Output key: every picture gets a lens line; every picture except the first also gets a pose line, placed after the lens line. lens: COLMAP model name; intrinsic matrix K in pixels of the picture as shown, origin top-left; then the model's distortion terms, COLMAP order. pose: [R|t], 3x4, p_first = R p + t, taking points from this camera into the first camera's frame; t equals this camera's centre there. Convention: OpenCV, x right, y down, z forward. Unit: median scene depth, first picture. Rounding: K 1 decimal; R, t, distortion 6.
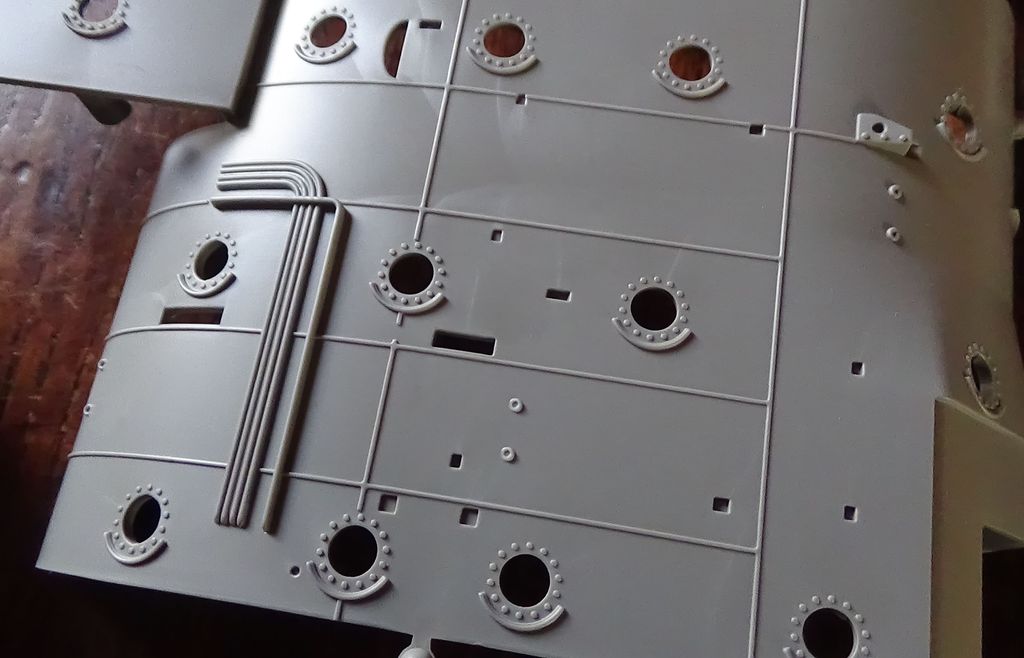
lens RADIAL K [[897.2, 0, 511.8], [0, 897.2, 329.0], [0, 0, 1]] dist [0.010971, 0.004568]
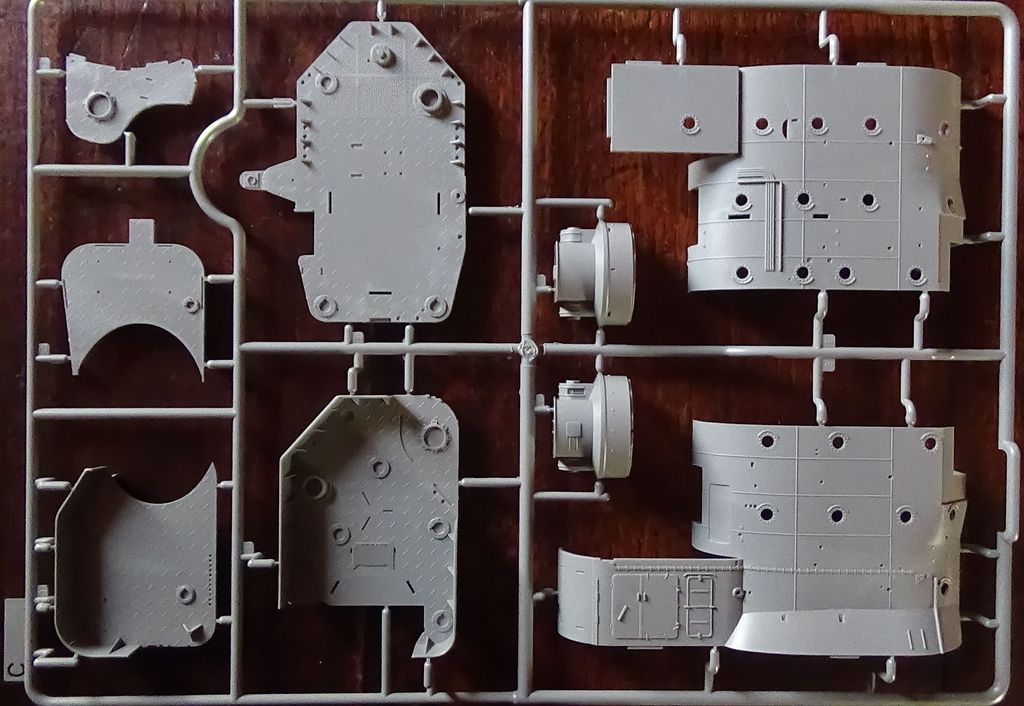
lens RADIAL K [[1110.1, 0, 511.7], [0, 1110.1, 353.1], [0, 0, 1]] dist [0.006418, 0.000000]
pose [[0.985038, -0.156750, 0.071628, -1.721808], [0.125360, 0.936903, 0.326341, -1.109930], [-0.118262, -0.312479, 0.942534, -3.369432]]
